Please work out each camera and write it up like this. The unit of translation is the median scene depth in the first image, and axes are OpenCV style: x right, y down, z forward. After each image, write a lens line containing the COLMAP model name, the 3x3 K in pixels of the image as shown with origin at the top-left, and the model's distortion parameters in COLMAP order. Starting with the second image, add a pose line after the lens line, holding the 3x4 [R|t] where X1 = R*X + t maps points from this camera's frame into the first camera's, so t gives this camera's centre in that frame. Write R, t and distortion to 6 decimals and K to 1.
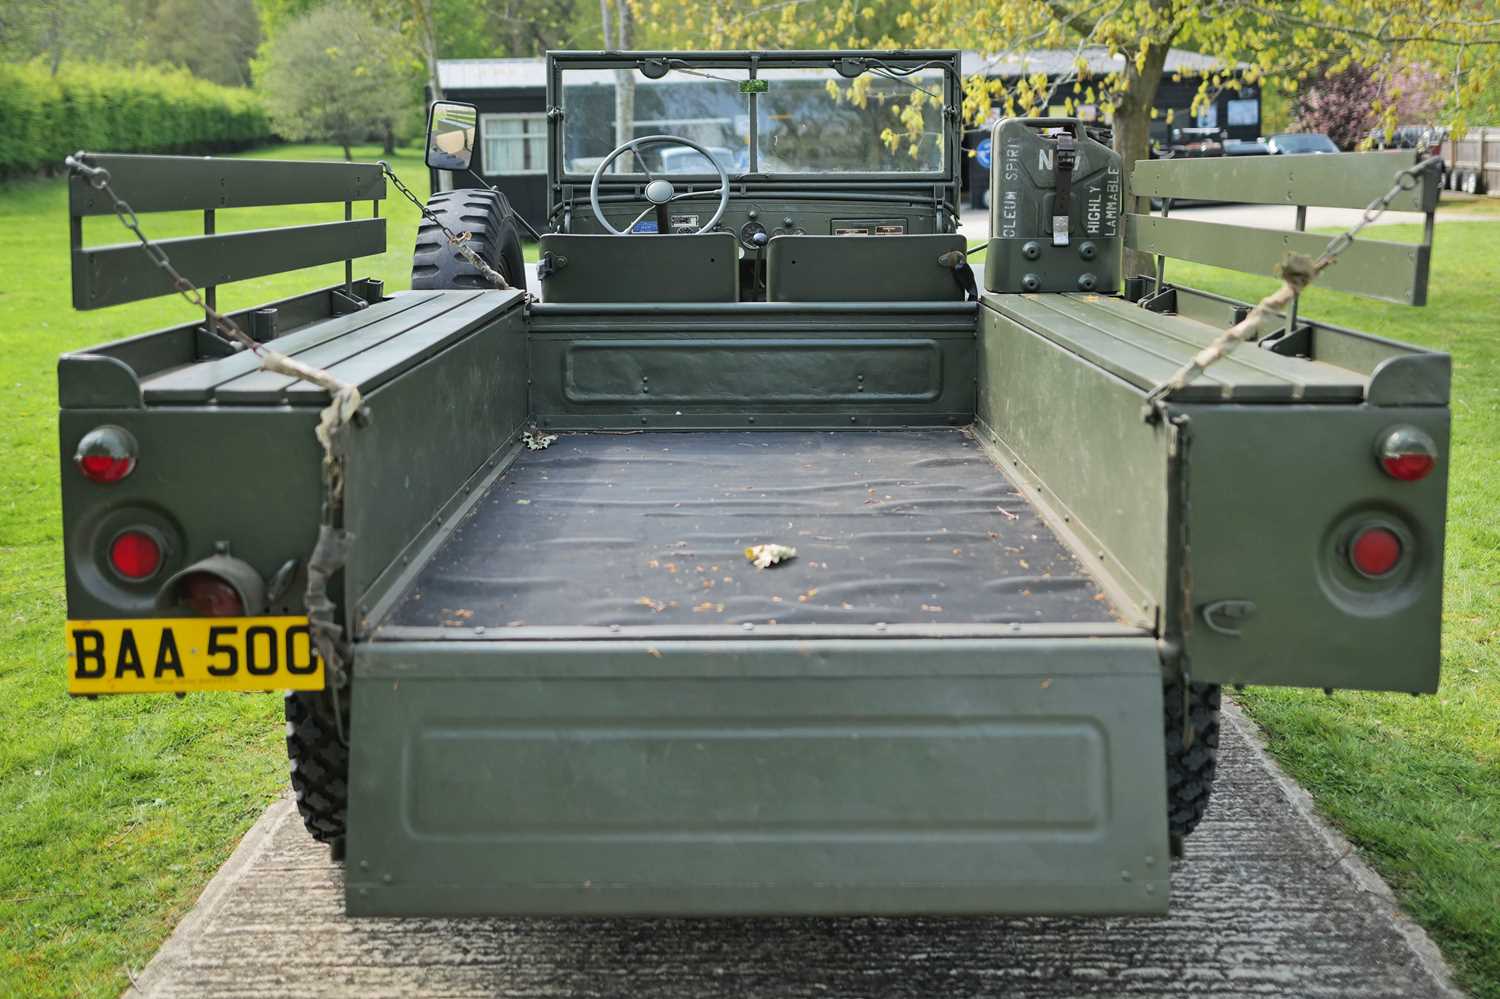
lens RADIAL K [[1122.5, 0, 746.4], [0, 1122.5, 498.8], [0, 0, 1]] dist [-0.004467, 0.006548]
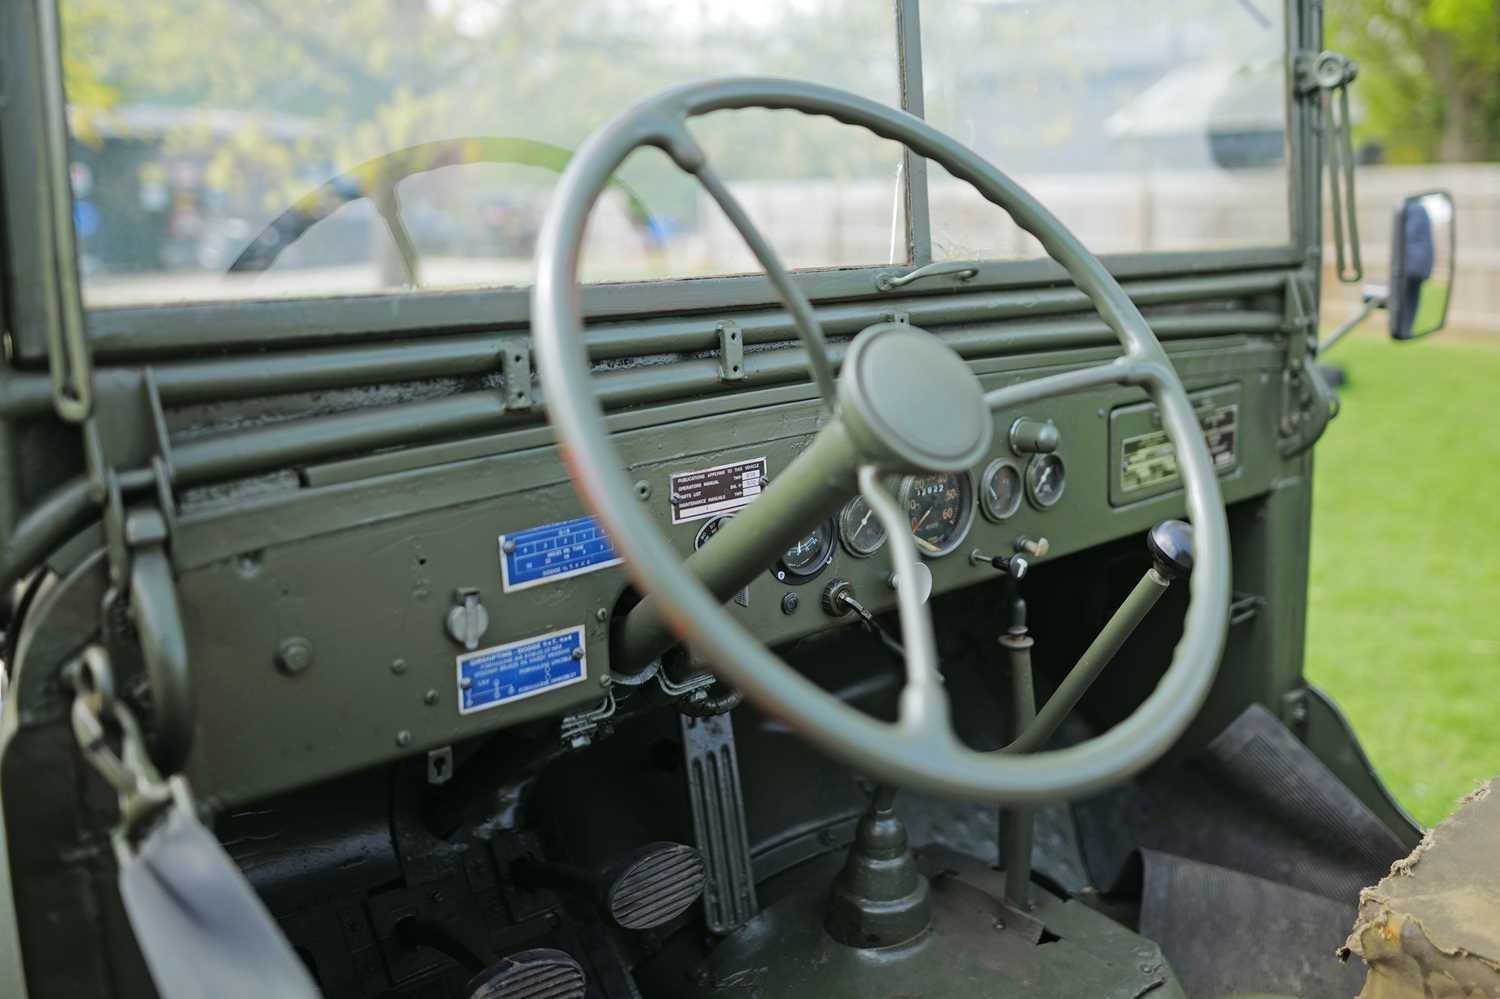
lens RADIAL K [[1178.6, 0, 758.6], [0, 1178.6, 497.8], [0, 0, 1]] dist [0.005524, -0.000574]
pose [[0.767516, -0.152640, 0.622591, -0.199705], [0.245269, 0.967259, -0.065221, -0.235373], [-0.592251, 0.202760, 0.779825, 0.839887]]
